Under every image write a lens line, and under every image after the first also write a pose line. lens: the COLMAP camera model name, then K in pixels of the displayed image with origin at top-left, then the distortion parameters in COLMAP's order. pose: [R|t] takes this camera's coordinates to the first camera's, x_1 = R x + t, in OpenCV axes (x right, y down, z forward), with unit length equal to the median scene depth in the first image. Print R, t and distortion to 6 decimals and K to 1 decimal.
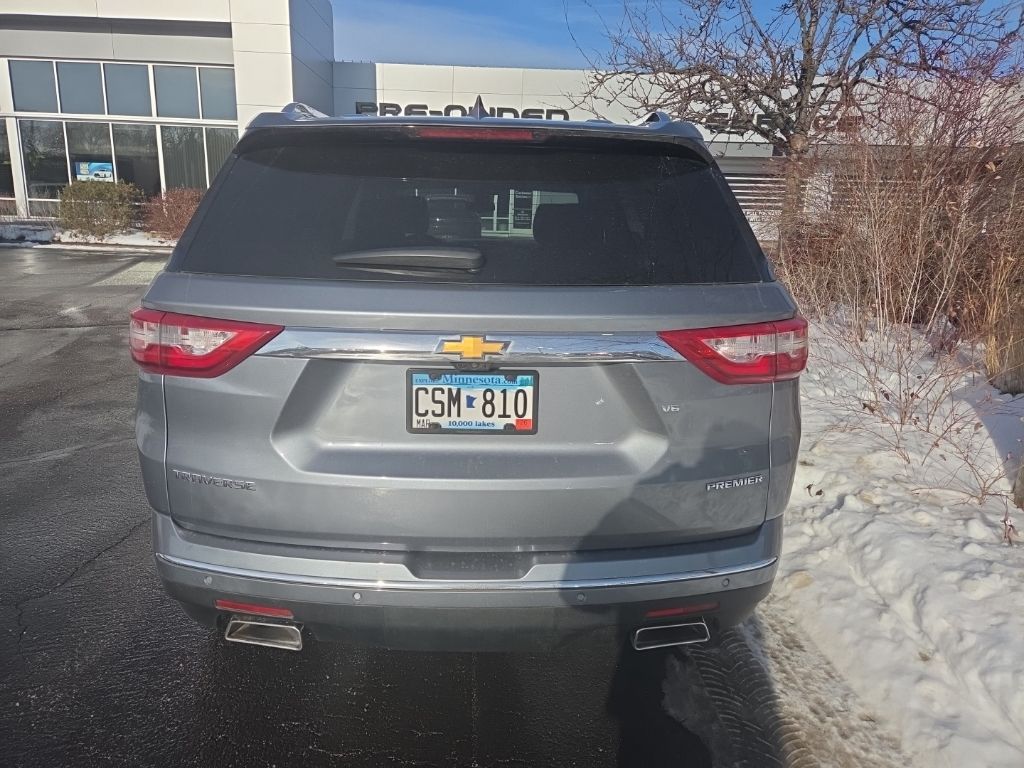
lens RADIAL K [[697.8, 0, 510.8], [0, 697.8, 377.7], [0, 0, 1]] dist [0.072498, -0.000638]
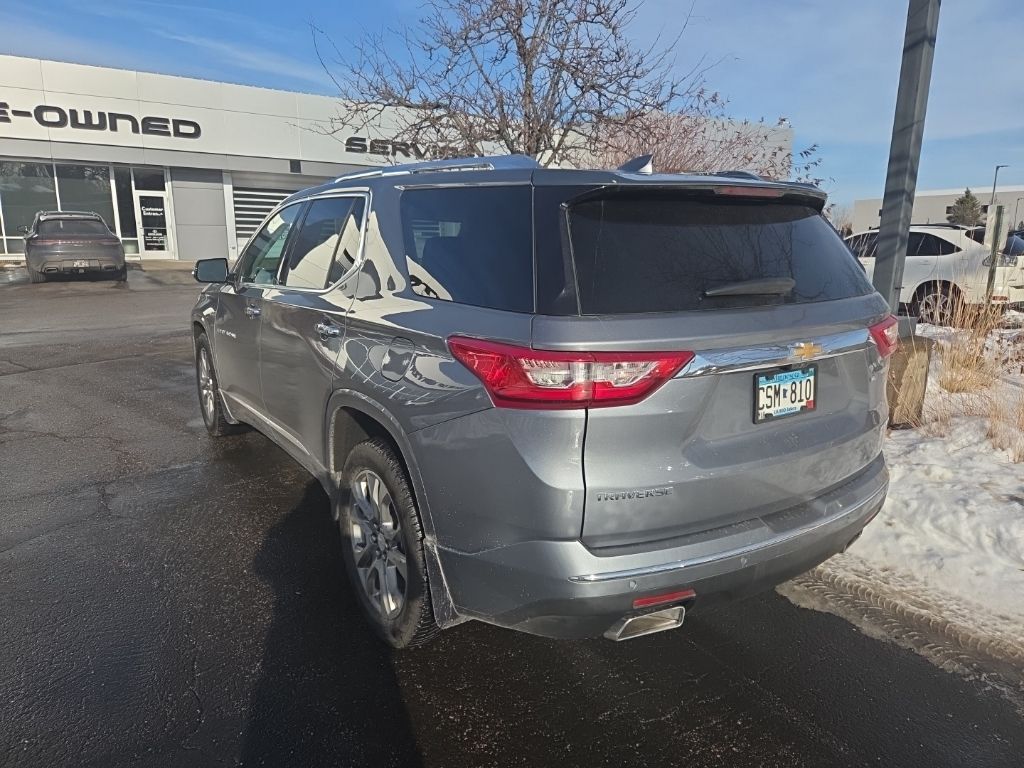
lens RADIAL K [[690.2, 0, 512.0], [0, 690.2, 384.0], [0, 0, 1]] dist [0.087981, -0.056585]
pose [[0.846405, -0.132357, 0.515830, -1.167752], [0.138095, 0.990039, 0.027439, -0.089911], [-0.514323, 0.048009, 0.856251, 0.134164]]
